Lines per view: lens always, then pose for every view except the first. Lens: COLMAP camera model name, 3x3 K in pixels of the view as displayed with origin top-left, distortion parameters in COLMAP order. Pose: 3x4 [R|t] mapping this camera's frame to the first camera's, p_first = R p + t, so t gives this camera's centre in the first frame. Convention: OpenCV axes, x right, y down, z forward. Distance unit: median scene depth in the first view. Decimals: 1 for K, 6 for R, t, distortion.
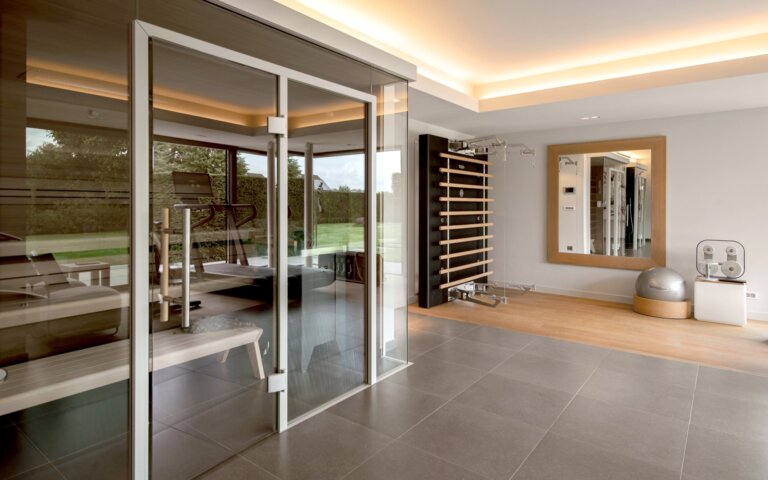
lens RADIAL K [[428.2, 0, 360.3], [0, 428.2, 208.2], [0, 0, 1]] dist [-0.008921, 0.000112]
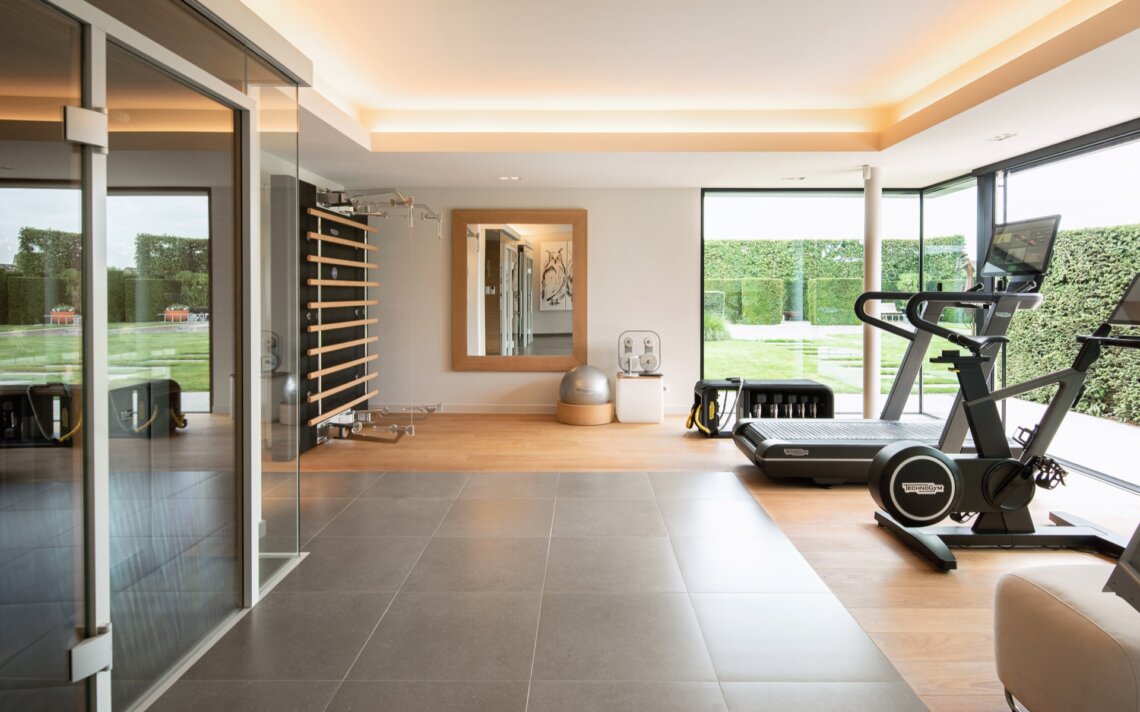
lens RADIAL K [[635.6, 0, 574.8], [0, 635.6, 296.6], [0, 0, 1]] dist [-0.008921, 0.000112]
pose [[0.776205, -0.005384, 0.630458, -0.092903], [0.005626, 0.999983, 0.001612, 0.000534], [-0.630456, 0.002296, 0.776222, 0.041615]]
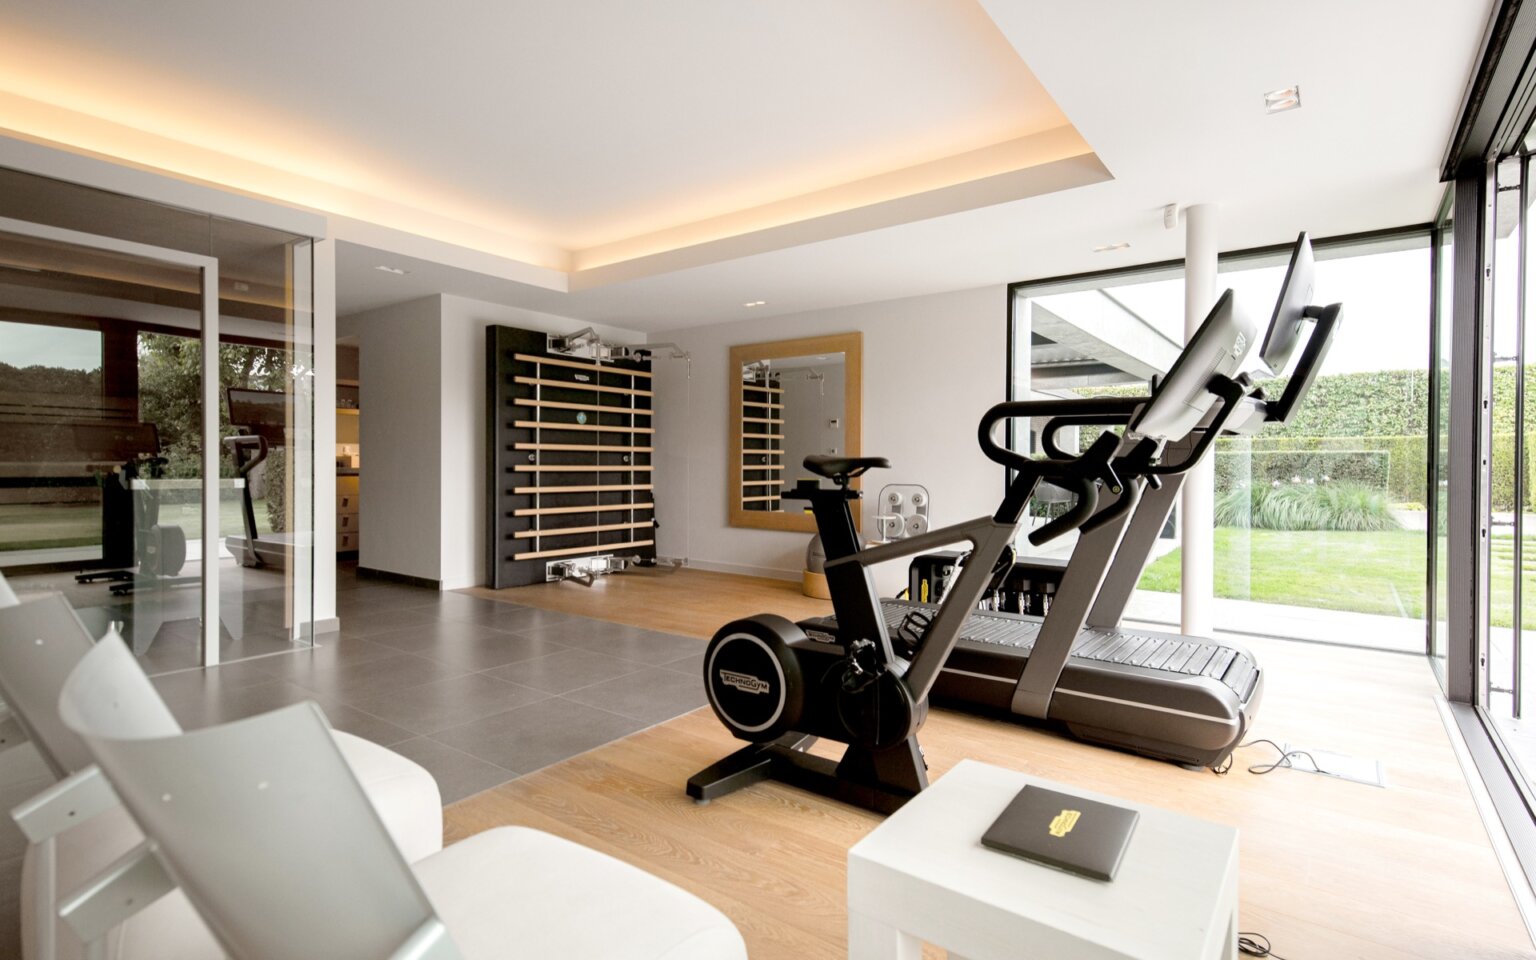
lens RADIAL K [[753.7, 0, 755.1], [0, 753.7, 468.4], [0, 0, 1]] dist [0.005997, -0.000456]
pose [[0.998996, 0.003224, 0.044674, 0.498920], [-0.003166, 0.999994, -0.001368, 0.047149], [-0.044678, 0.001225, 0.999001, -0.171148]]
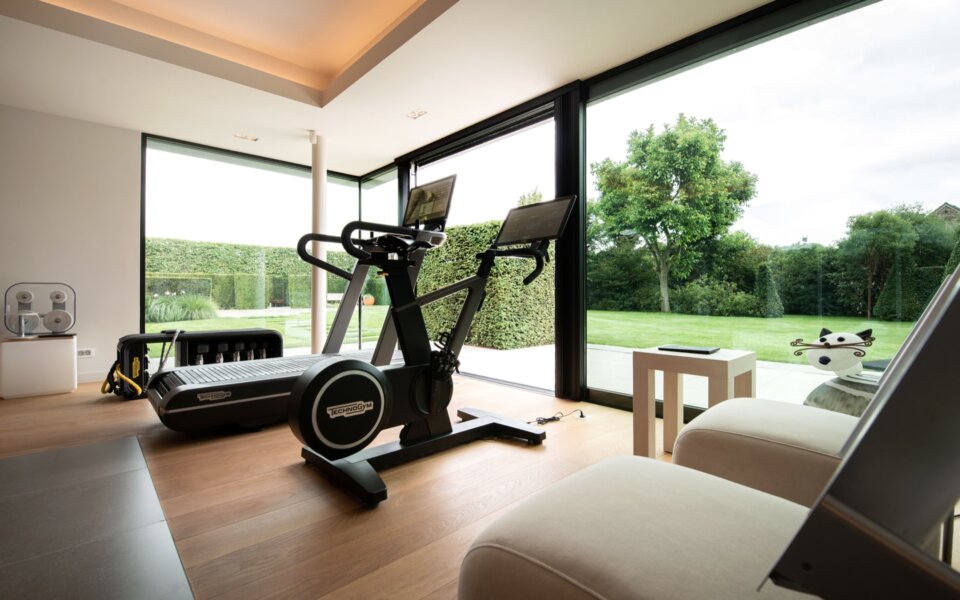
lens RADIAL K [[422.1, 0, 479.4], [0, 422.1, 294.3], [0, 0, 1]] dist [-0.004122, -0.003898]
pose [[0.122598, -0.002463, 0.992453, 0.204023], [0.006293, 0.999979, 0.001704, 0.088731], [-0.992437, 0.006036, 0.122610, 0.150302]]
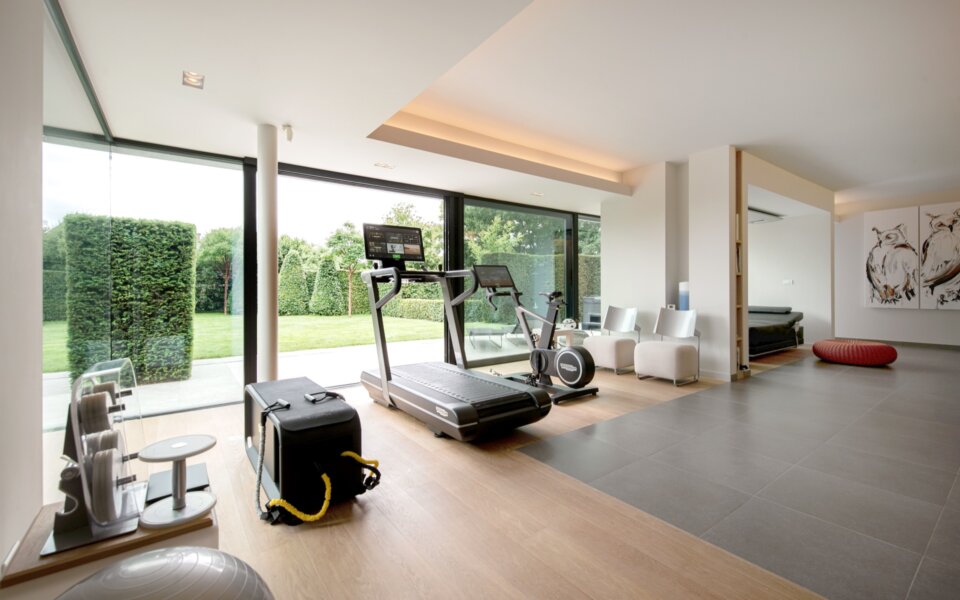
lens RADIAL K [[422.1, 0, 481.3], [0, 422.1, 293.1], [0, 0, 1]] dist [-0.004122, -0.003898]
pose [[-0.973239, -0.003825, 0.229763, 0.508847], [-0.000902, 0.999917, 0.012826, 0.028835], [-0.229793, 0.012275, -0.973162, 1.079067]]
